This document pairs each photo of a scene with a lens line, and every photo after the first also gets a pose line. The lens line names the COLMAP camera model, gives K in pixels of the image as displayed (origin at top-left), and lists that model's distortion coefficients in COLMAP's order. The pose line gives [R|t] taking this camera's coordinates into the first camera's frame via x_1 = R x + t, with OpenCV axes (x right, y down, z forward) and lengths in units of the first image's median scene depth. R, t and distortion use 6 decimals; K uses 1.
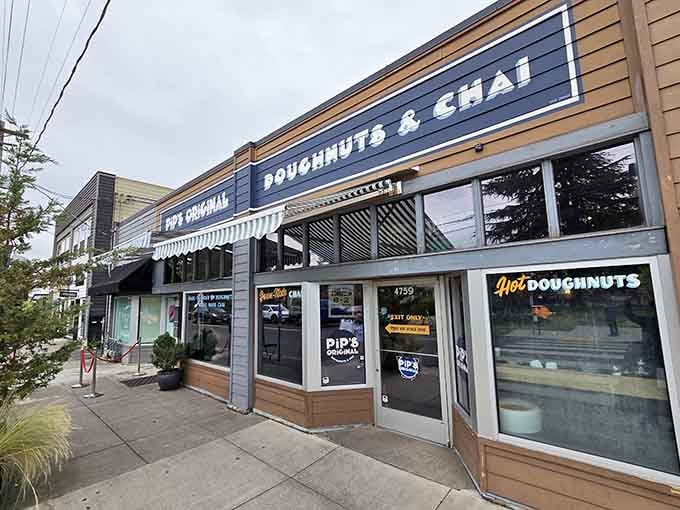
lens RADIAL K [[351.5, 0, 341.2], [0, 351.5, 254.9], [0, 0, 1]] dist [-0.000083, -0.001456]
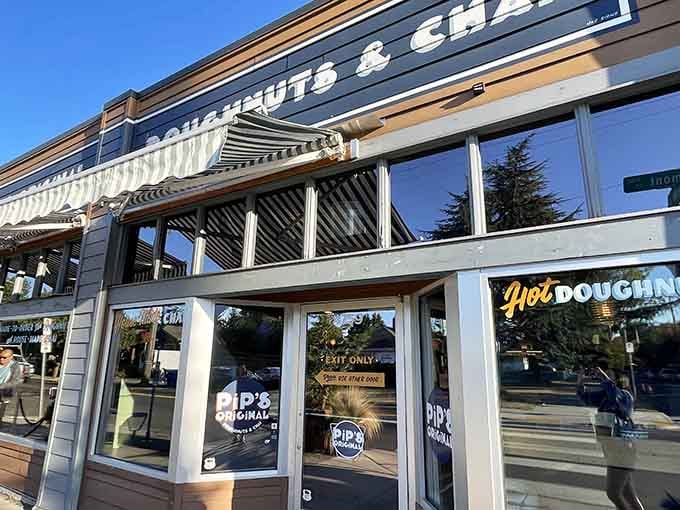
lens RADIAL K [[441.0, 0, 337.6], [0, 441.0, 253.7], [0, 0, 1]] dist [-0.004591, 0.006220]
pose [[0.981201, 0.084245, 0.173632, 0.010347], [-0.062479, 0.989904, -0.127225, 0.104307], [-0.182597, 0.113985, 0.976558, 0.230801]]
